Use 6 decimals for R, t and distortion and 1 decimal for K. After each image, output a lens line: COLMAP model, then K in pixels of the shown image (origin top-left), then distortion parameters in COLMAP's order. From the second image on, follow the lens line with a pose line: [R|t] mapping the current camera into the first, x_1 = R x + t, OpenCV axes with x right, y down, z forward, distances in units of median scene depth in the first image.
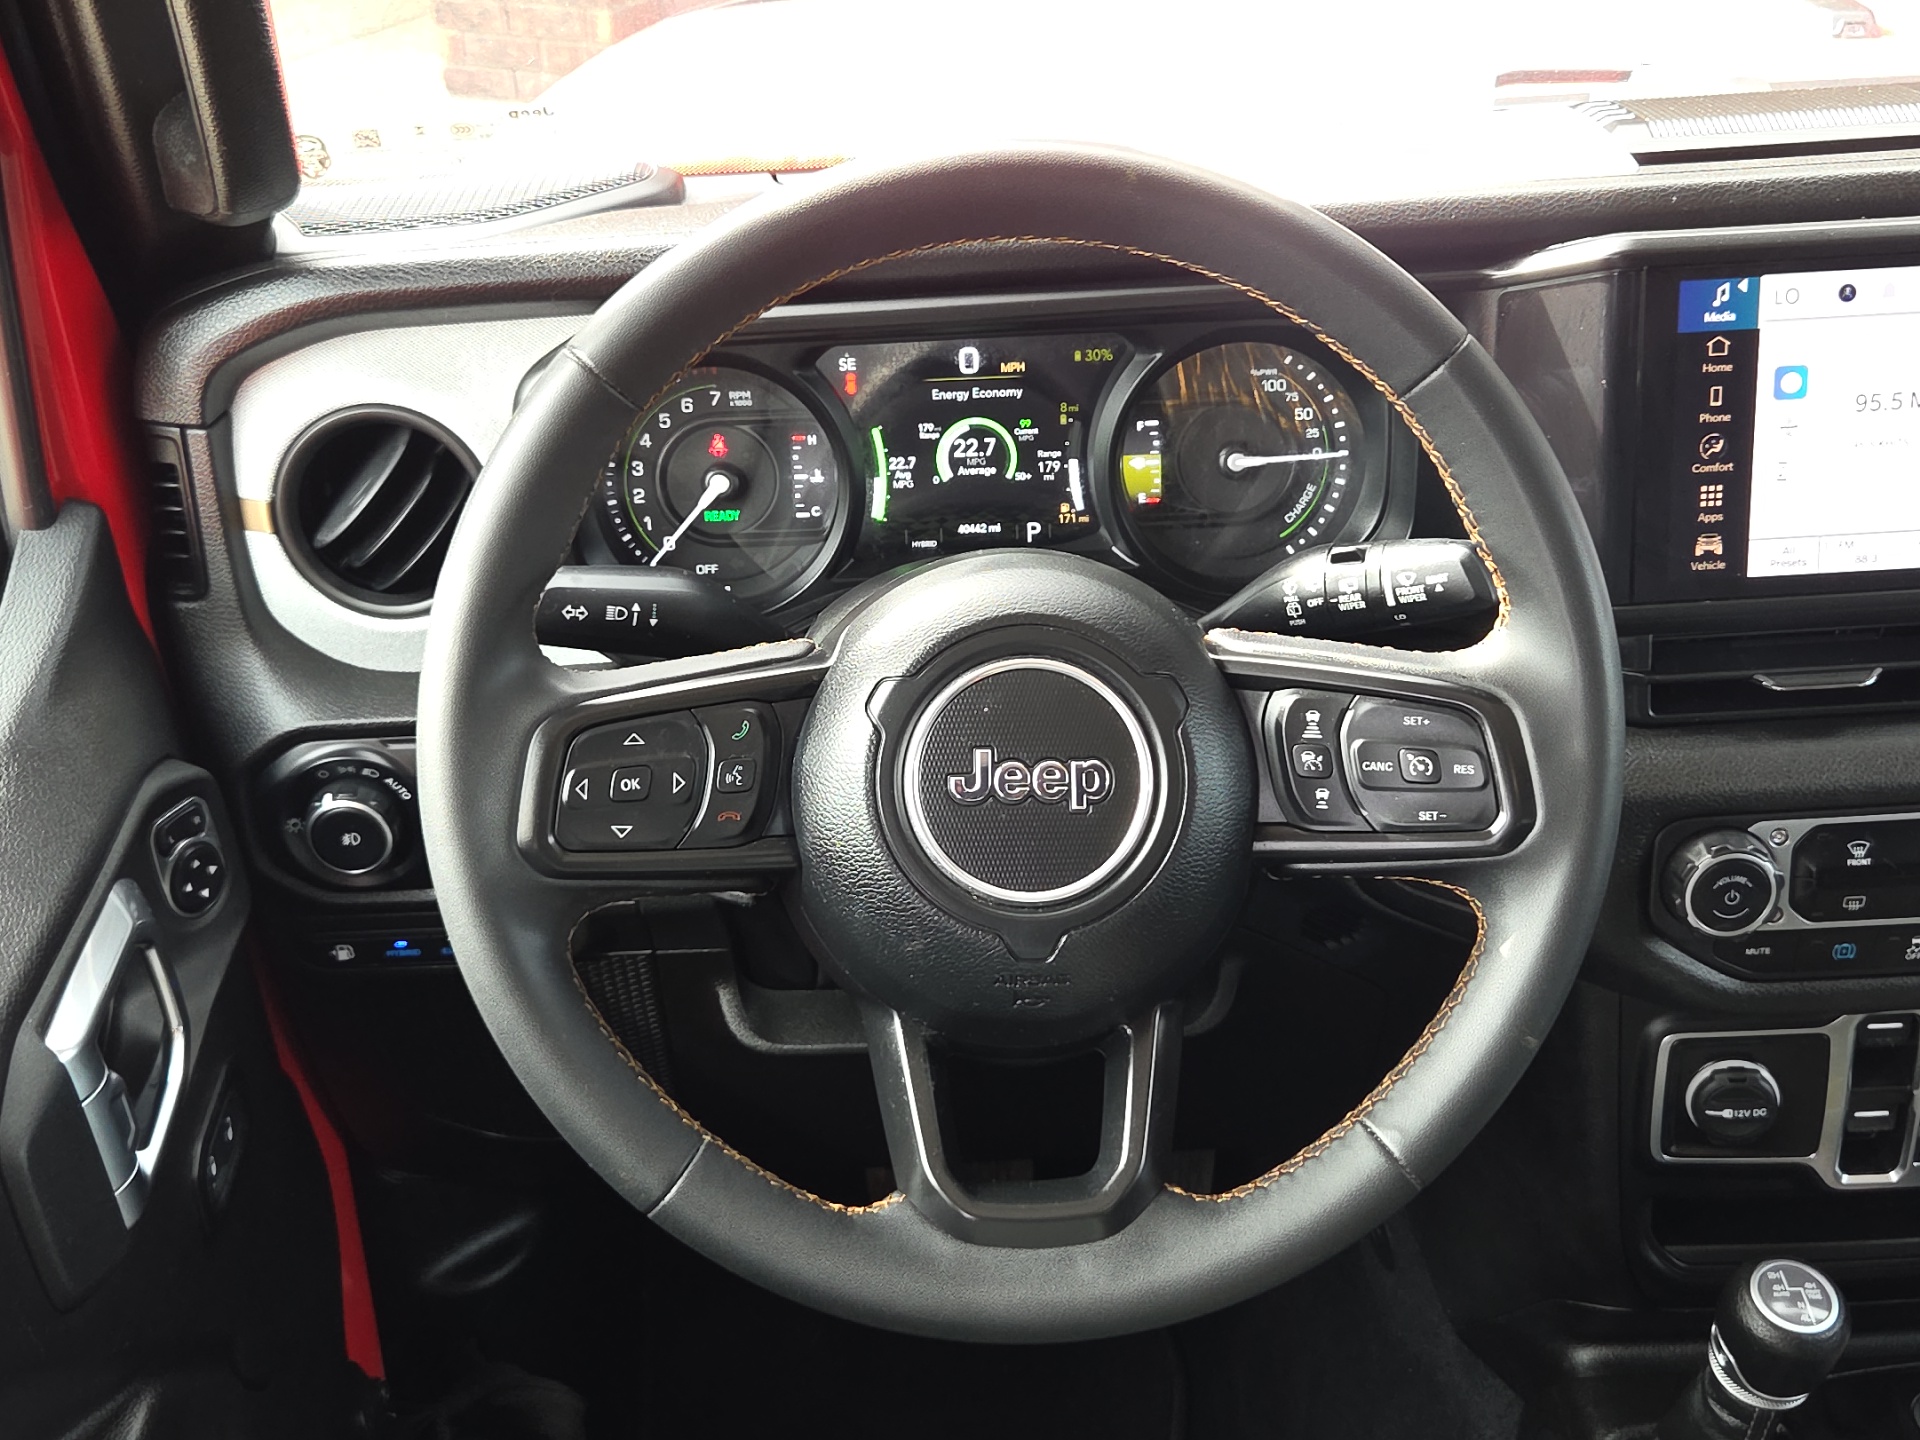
lens RADIAL K [[2425.6, 0, 974.2], [0, 2425.6, 690.7], [0, 0, 1]] dist [0.060095, 0.000000]
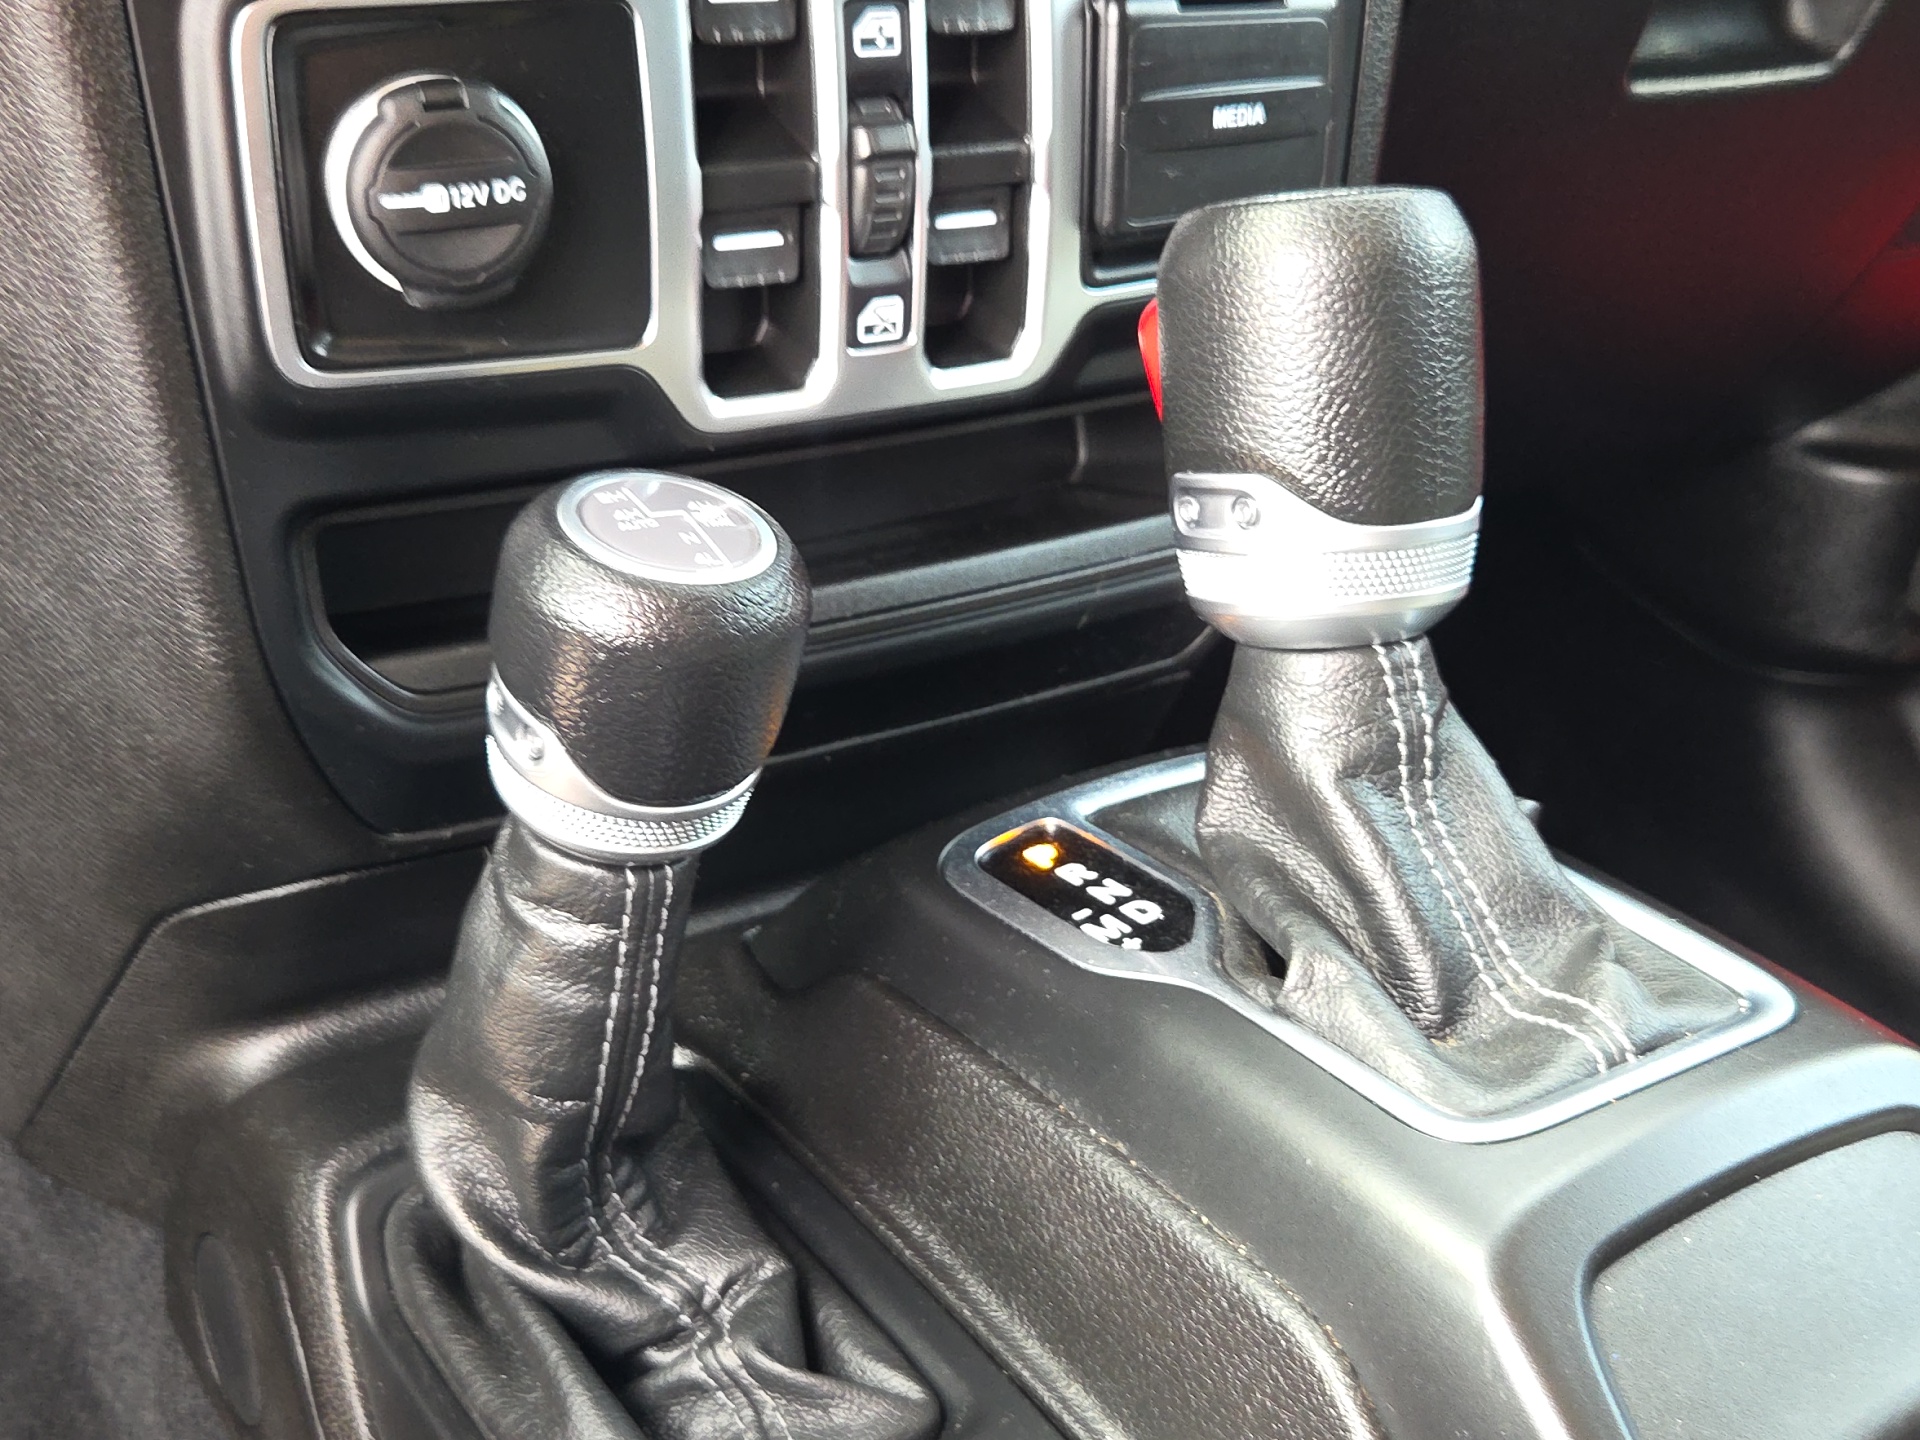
lens RADIAL K [[2307.0, 0, 960.6], [0, 2307.0, 727.7], [0, 0, 1]] dist [0.053882, 0.000000]
pose [[0.858239, -0.145079, 0.492319, 0.194183], [0.187156, 0.981633, -0.036990, 0.310014], [-0.477910, 0.123886, 0.869629, 0.680684]]
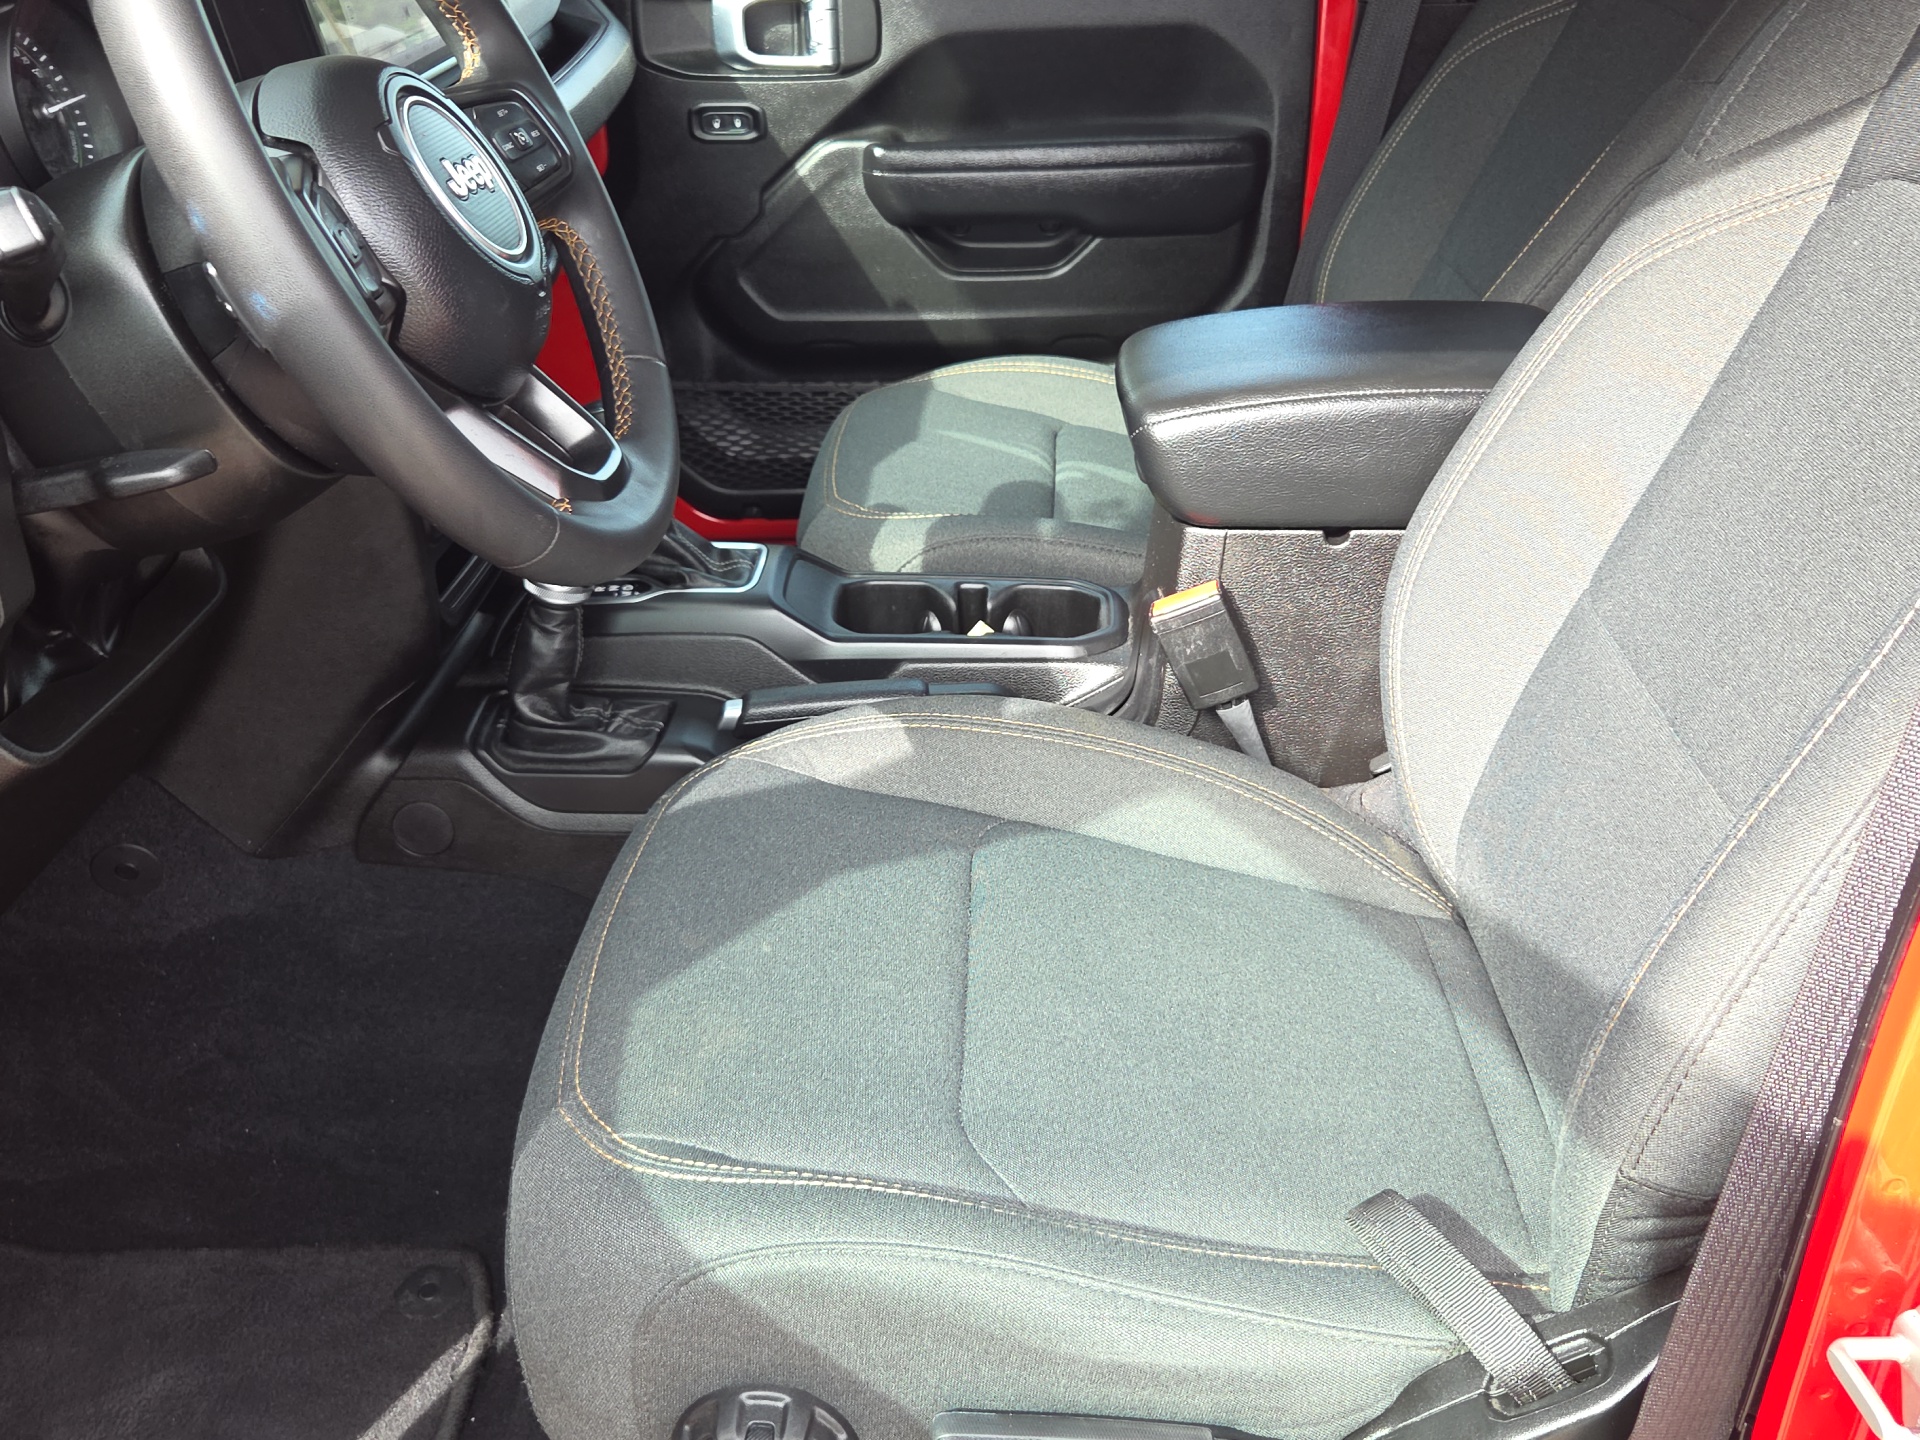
lens RADIAL K [[1857.8, 0, 958.9], [0, 1857.8, 709.3], [0, 0, 1]] dist [0.045426, 0.000000]
pose [[0.100152, -0.435459, 0.894620, -0.849540], [0.471011, 0.812760, 0.342884, 0.041363], [-0.876423, 0.387036, 0.286506, 0.466651]]
